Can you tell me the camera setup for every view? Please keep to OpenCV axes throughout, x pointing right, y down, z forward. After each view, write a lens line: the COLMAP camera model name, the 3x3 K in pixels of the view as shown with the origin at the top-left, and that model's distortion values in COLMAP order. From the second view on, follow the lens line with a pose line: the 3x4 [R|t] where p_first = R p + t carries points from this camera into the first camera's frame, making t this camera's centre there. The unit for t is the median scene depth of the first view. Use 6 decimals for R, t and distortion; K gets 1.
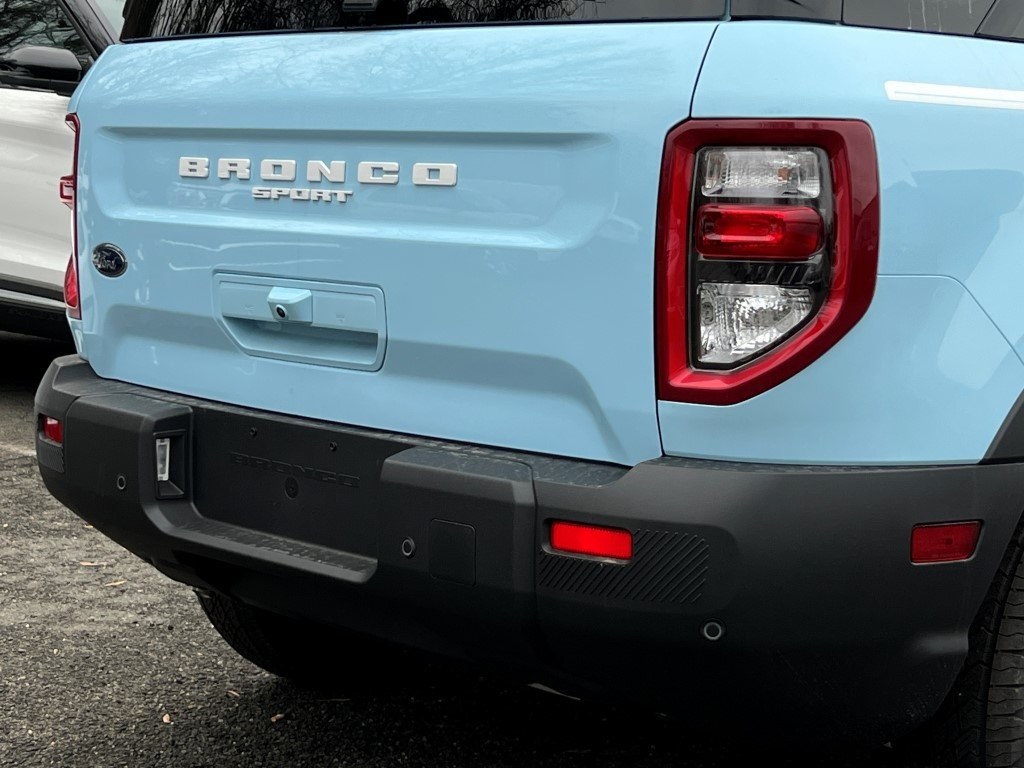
lens RADIAL K [[1991.5, 0, 515.9], [0, 1991.5, 385.3], [0, 0, 1]] dist [0.180212, 0.000000]
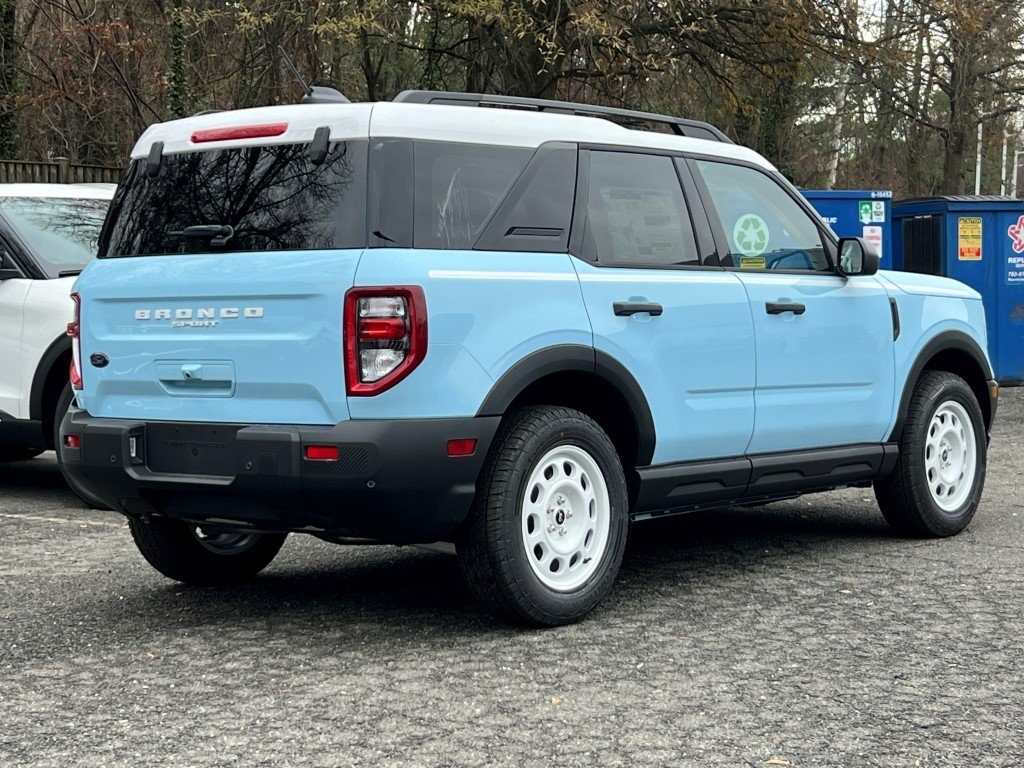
lens RADIAL K [[1991.5, 0, 512.4], [0, 1991.5, 383.0], [0, 0, 1]] dist [0.180212, 0.000000]
pose [[0.994149, -0.042661, 0.099234, 0.028749], [0.049945, 0.996145, -0.072113, 0.179575], [-0.095775, 0.076647, 0.992448, -1.511272]]
